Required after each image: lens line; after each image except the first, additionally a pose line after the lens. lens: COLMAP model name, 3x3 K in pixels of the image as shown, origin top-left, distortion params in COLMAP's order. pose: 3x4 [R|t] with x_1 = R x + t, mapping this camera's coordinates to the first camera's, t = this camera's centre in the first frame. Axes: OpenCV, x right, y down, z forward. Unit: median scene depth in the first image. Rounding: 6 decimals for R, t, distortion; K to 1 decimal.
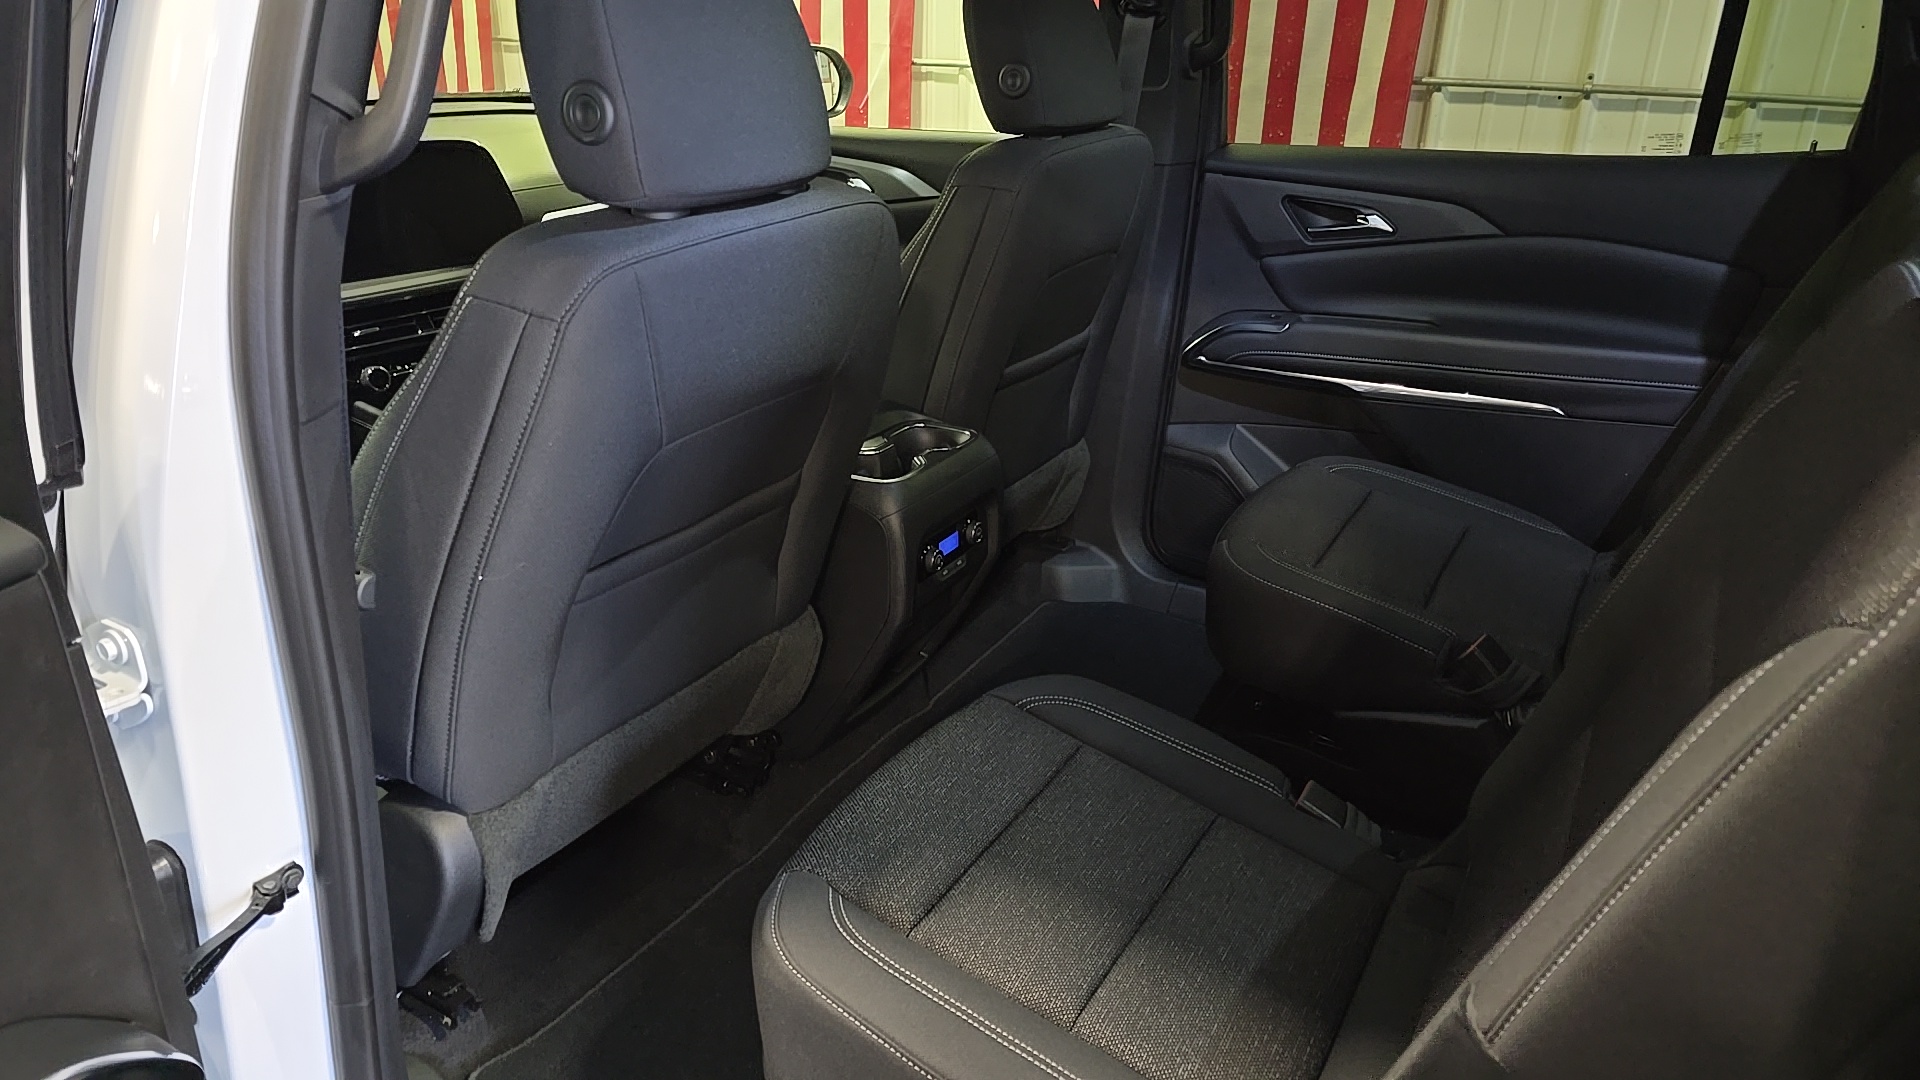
lens RADIAL K [[1306.0, 0, 954.2], [0, 1306.0, 560.5], [0, 0, 1]] dist [0.060075, -0.055792]
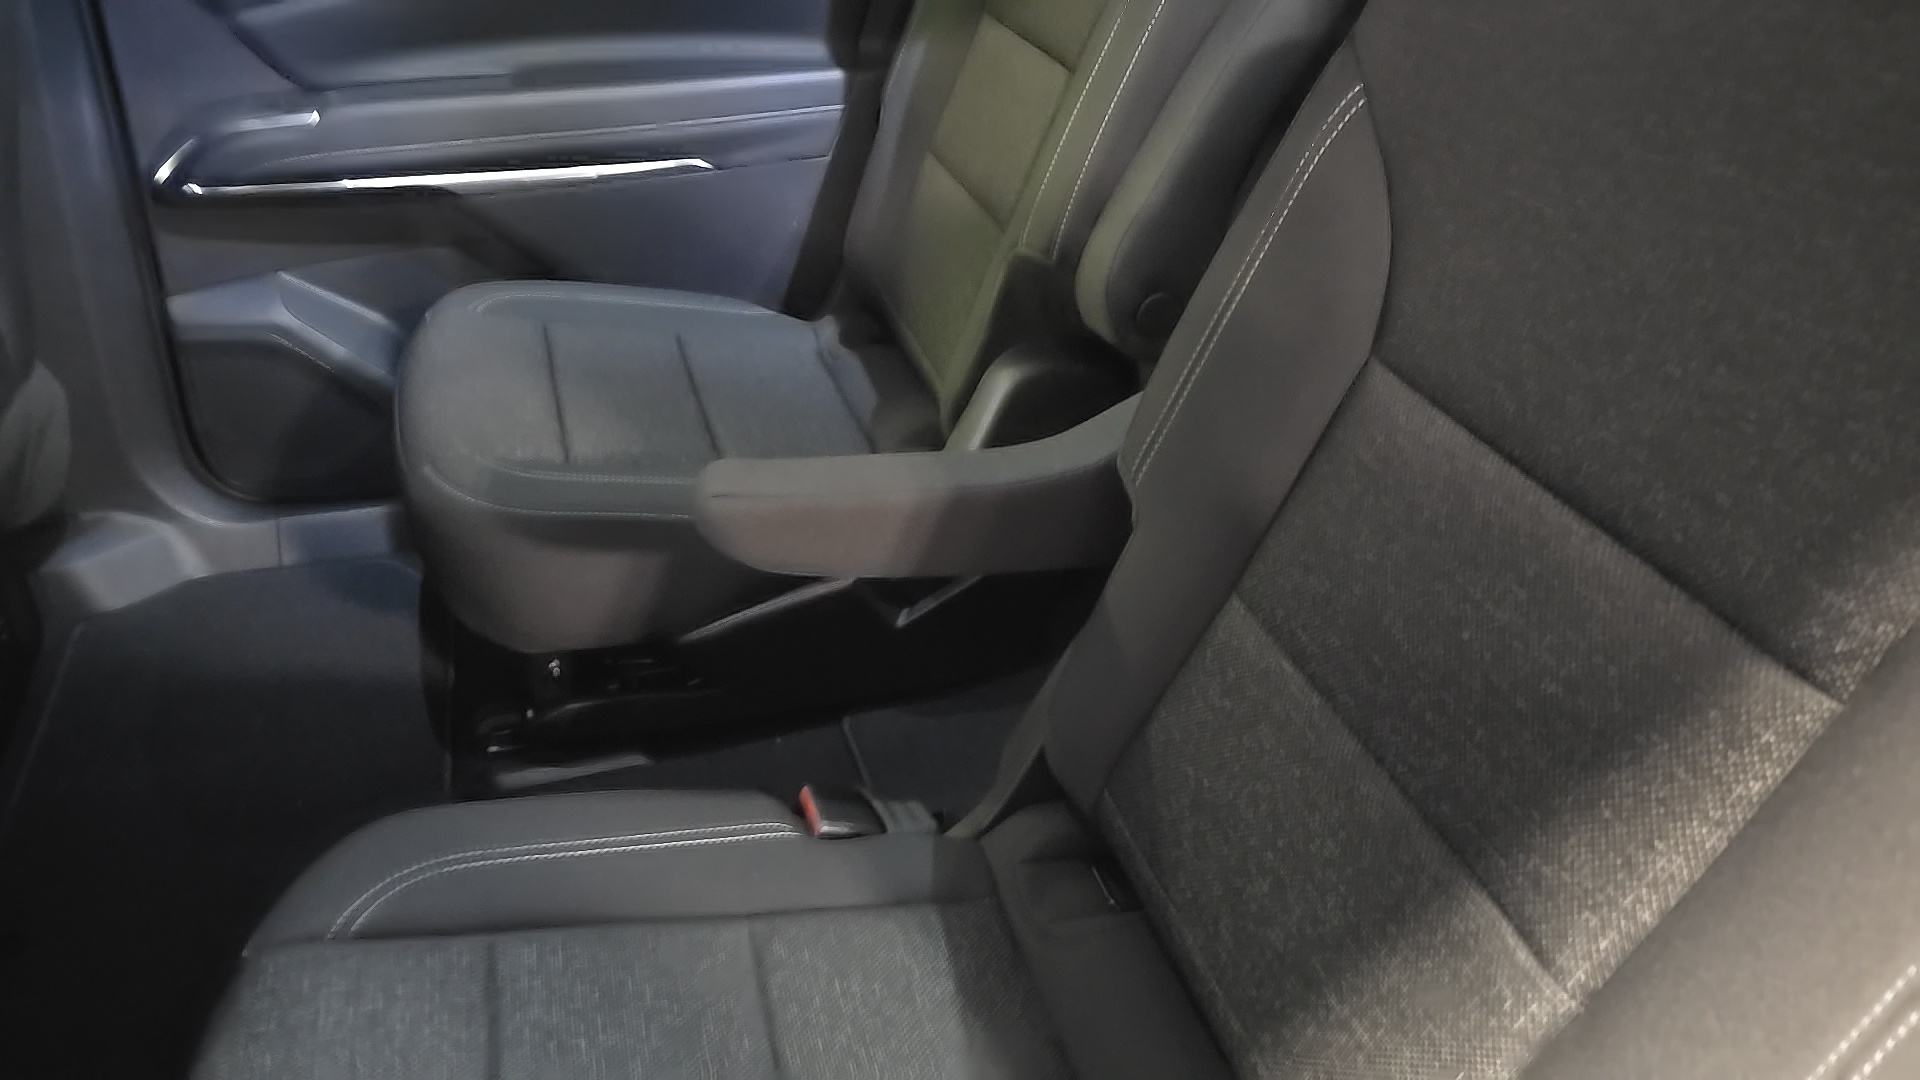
lens RADIAL K [[1306.0, 0, 978.7], [0, 1306.0, 556.7], [0, 0, 1]] dist [0.060075, -0.055792]
pose [[0.667942, -0.394339, 0.631150, -0.056202], [0.271471, 0.918744, 0.286729, -0.118089], [-0.692934, -0.020179, 0.720719, 0.444947]]
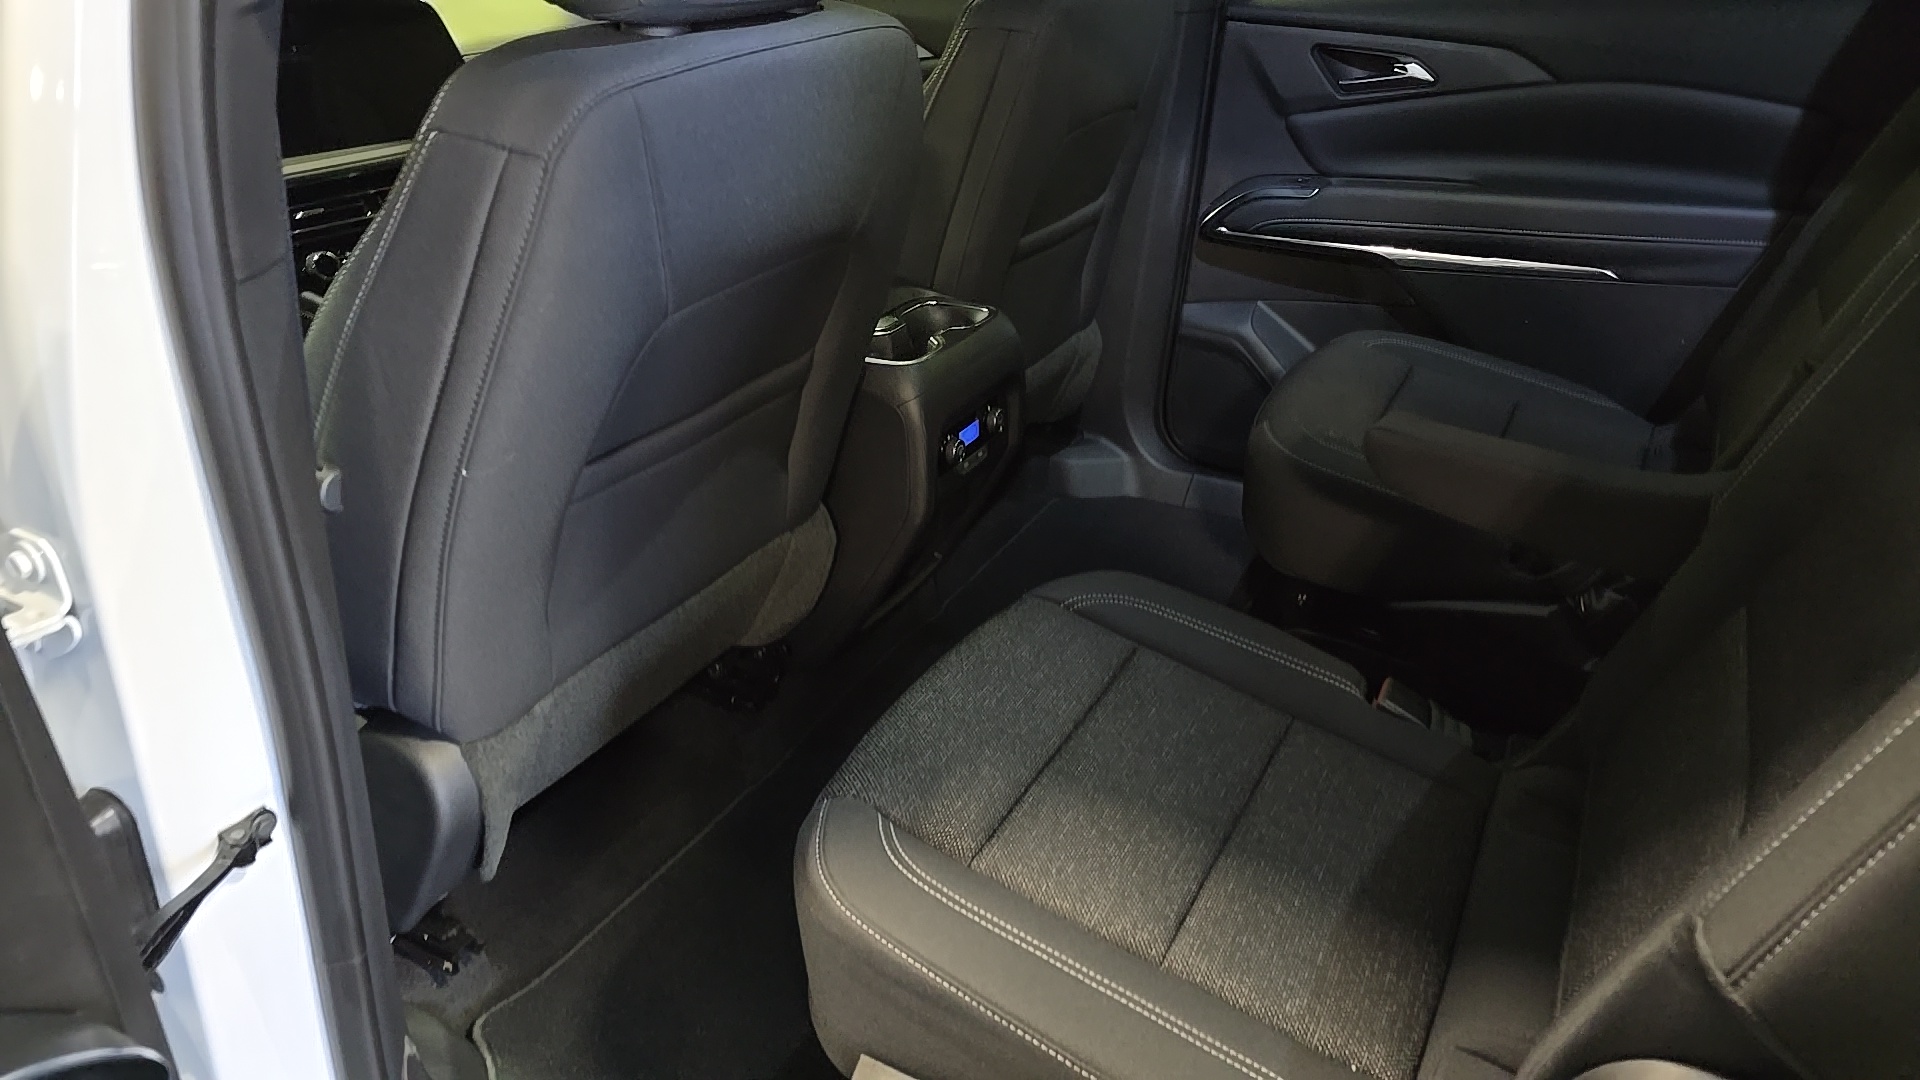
lens RADIAL K [[1306.0, 0, 951.5], [0, 1306.0, 557.2], [0, 0, 1]] dist [0.060075, -0.055792]
pose [[0.999357, -0.027927, 0.022506, -0.049939], [0.026321, 0.997287, 0.068749, 0.013577], [-0.024365, -0.068112, 0.997380, 0.104671]]
